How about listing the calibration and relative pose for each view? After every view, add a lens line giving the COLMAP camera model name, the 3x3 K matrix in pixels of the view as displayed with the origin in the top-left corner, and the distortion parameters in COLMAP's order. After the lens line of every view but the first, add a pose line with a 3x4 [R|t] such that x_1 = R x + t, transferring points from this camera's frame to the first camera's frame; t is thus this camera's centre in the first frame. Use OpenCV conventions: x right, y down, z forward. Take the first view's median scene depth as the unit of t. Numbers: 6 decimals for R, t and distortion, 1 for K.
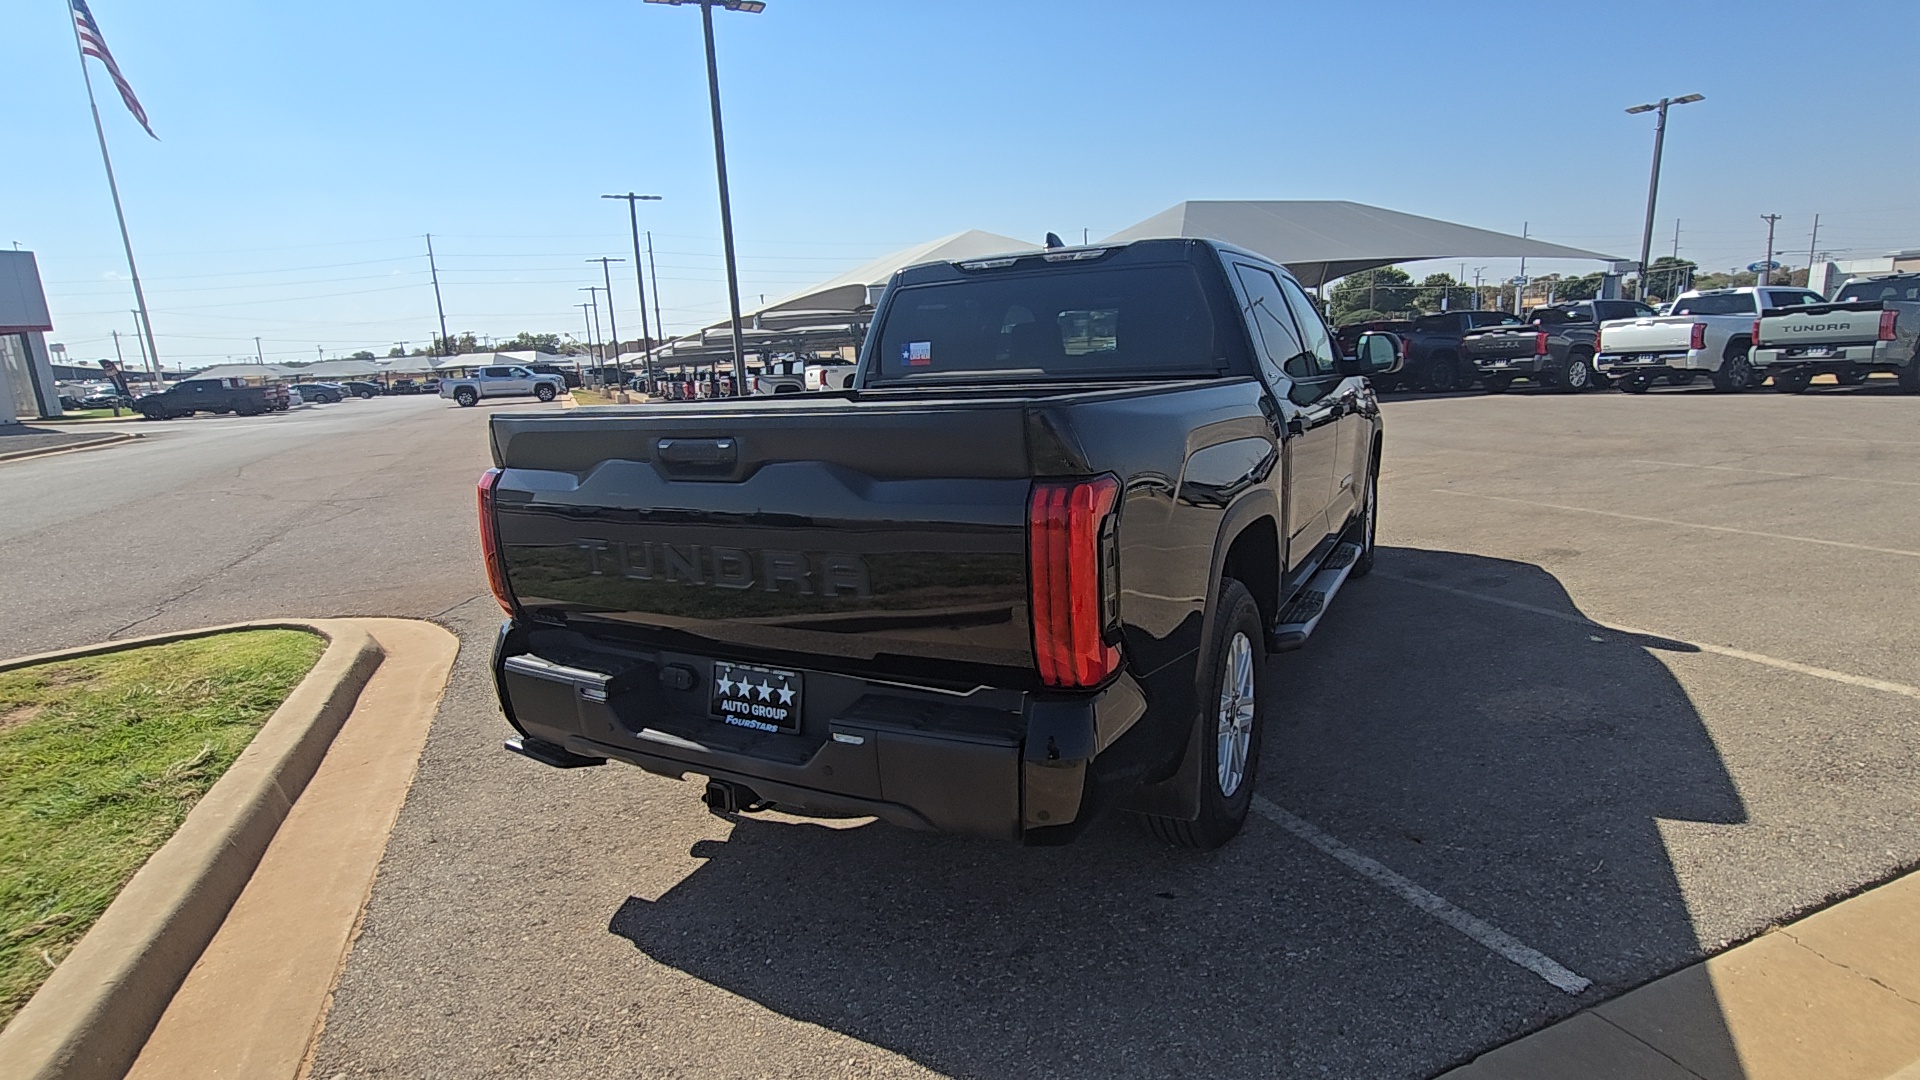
lens RADIAL K [[970.6, 0, 953.0], [0, 970.6, 538.2], [0, 0, 1]] dist [0.001227, 0.000233]
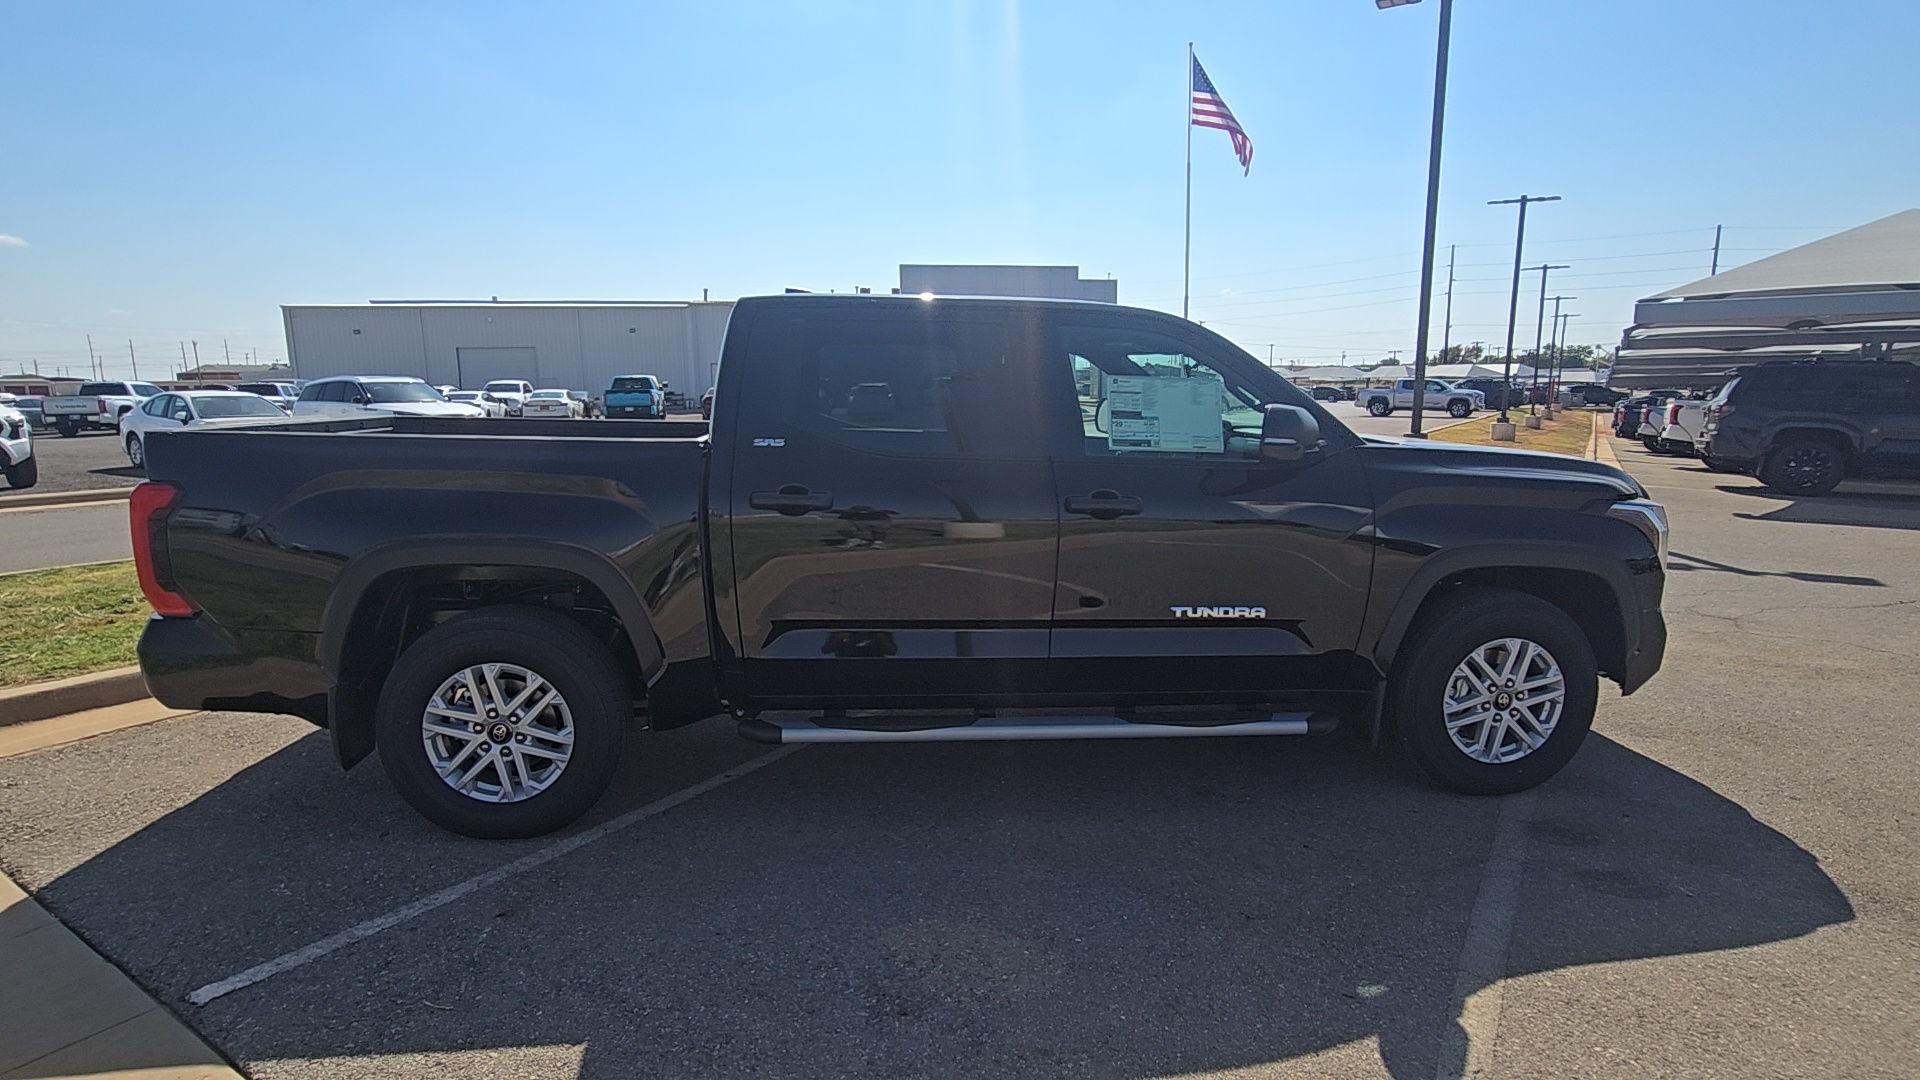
lens RADIAL K [[970.6, 0, 962.1], [0, 970.6, 540.4], [0, 0, 1]] dist [0.001227, 0.000233]
pose [[0.558283, 0.183732, -0.809051, 0.313759], [-0.188969, 0.977698, 0.091634, -0.050175], [0.807844, 0.101728, 0.580552, 0.165954]]
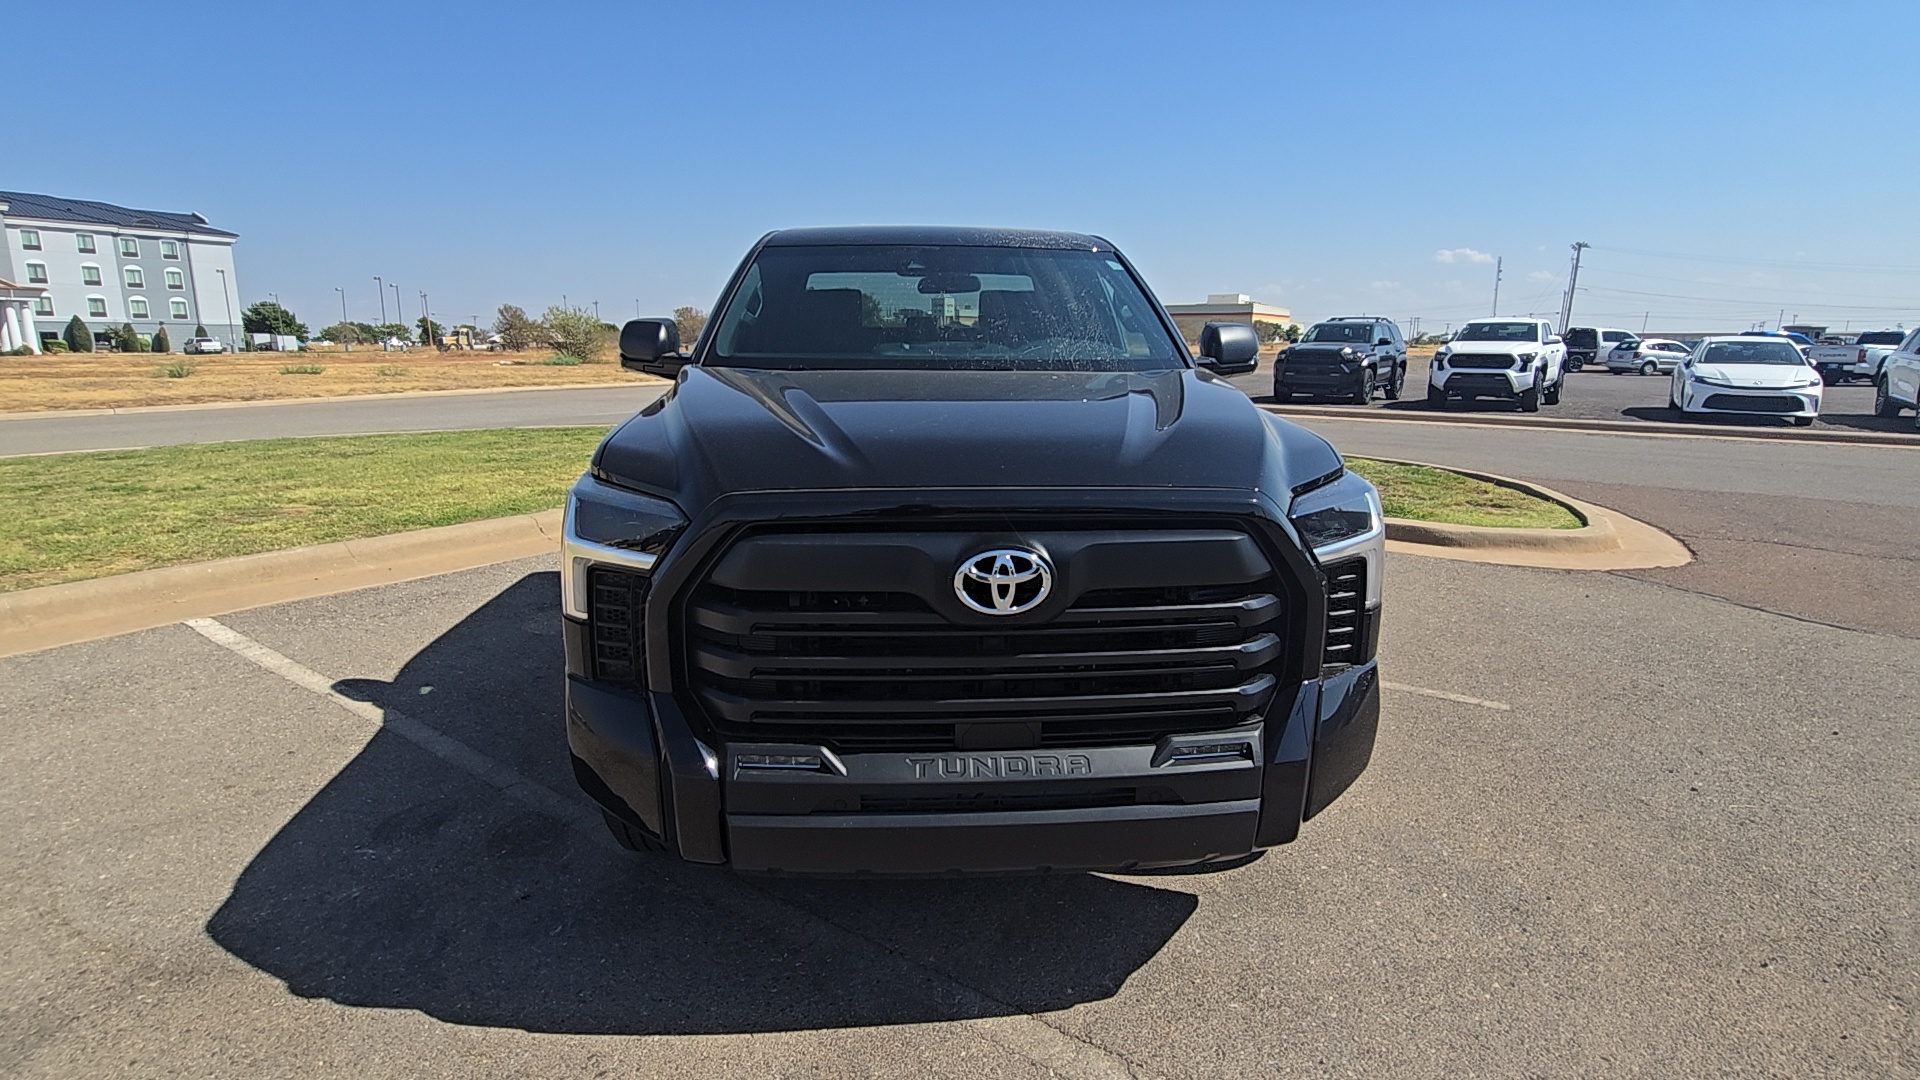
lens RADIAL K [[970.6, 0, 959.8], [0, 970.6, 533.8], [0, 0, 1]] dist [0.001227, 0.000233]
pose [[-0.841887, 0.156547, -0.516448, 0.235874], [-0.067308, 0.919067, 0.388312, -0.124365], [0.535439, 0.361676, -0.763214, 0.600510]]
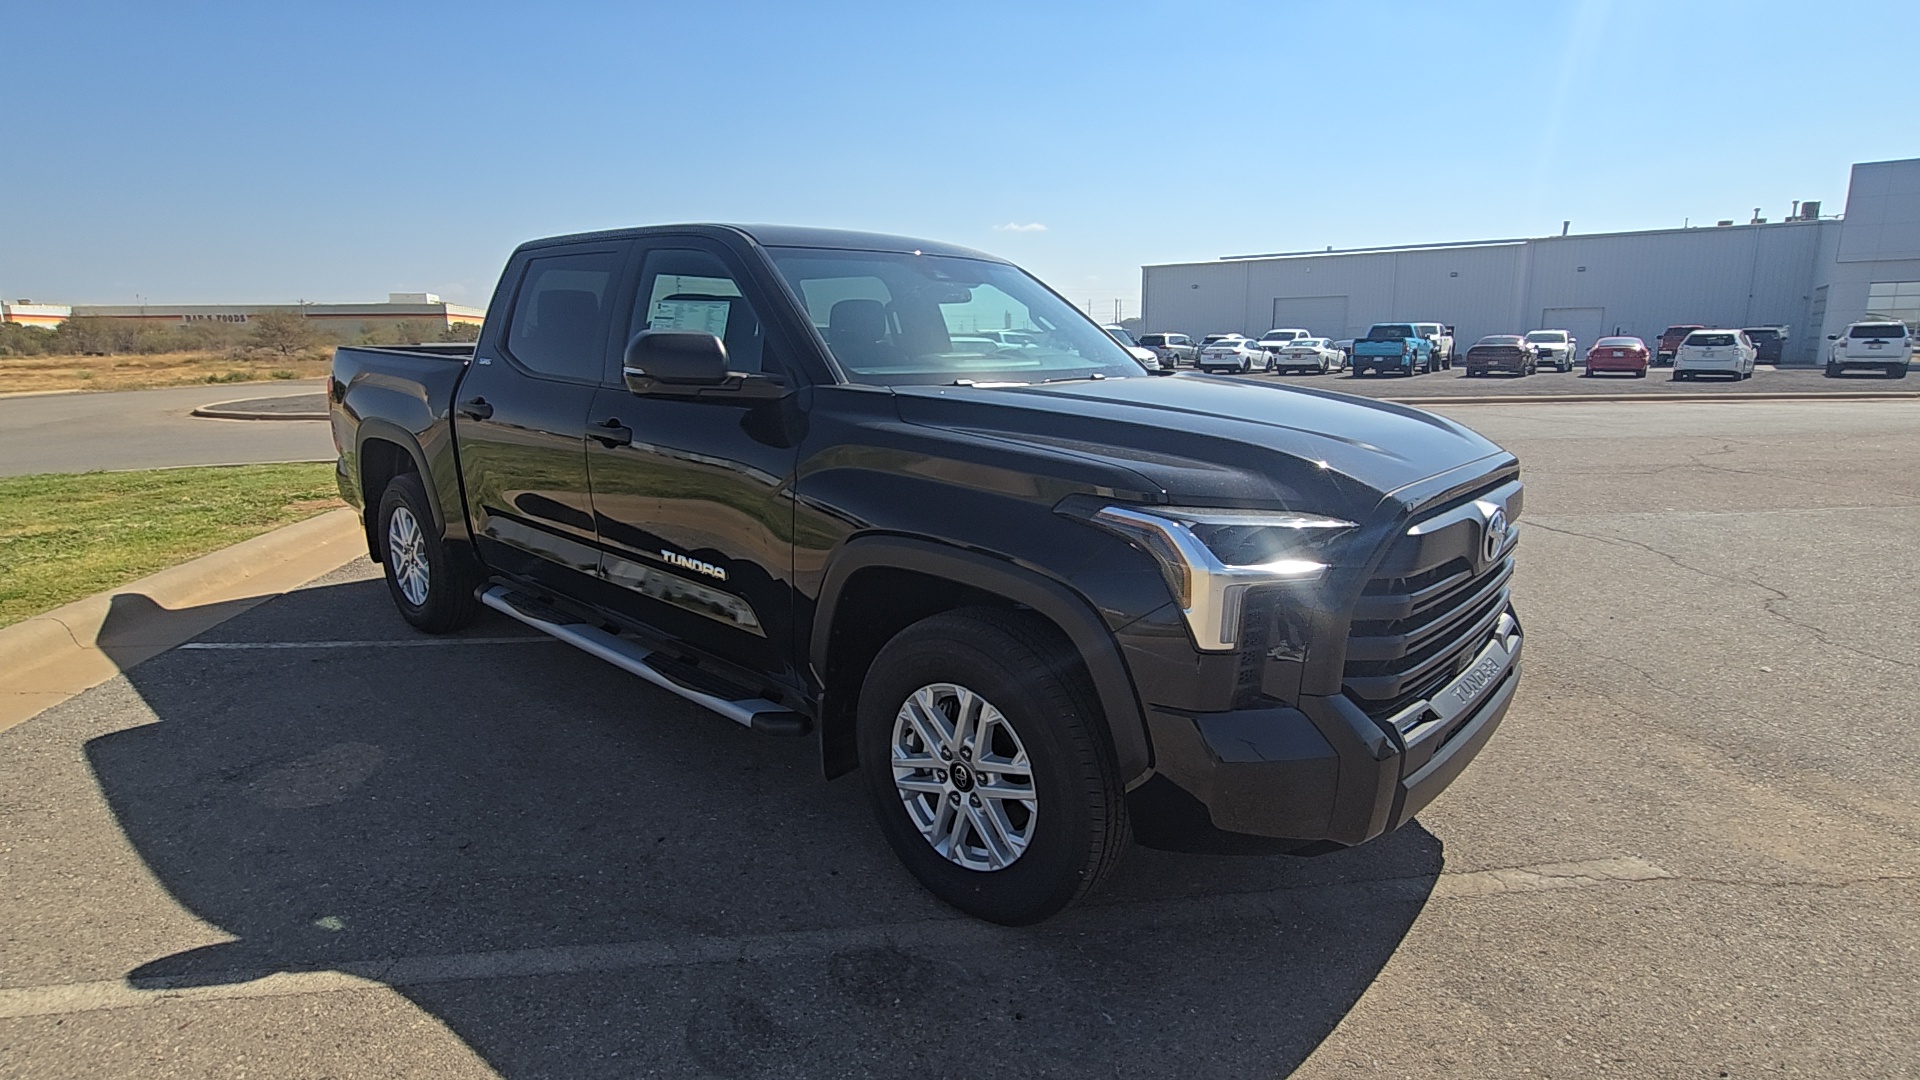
lens RADIAL K [[970.6, 0, 944.0], [0, 970.6, 542.5], [0, 0, 1]] dist [0.001227, 0.000233]
pose [[-0.238301, 0.255010, -0.937114, 0.344817], [-0.176121, 0.937566, 0.299919, -0.101221], [0.955089, 0.236516, -0.178510, 0.446728]]
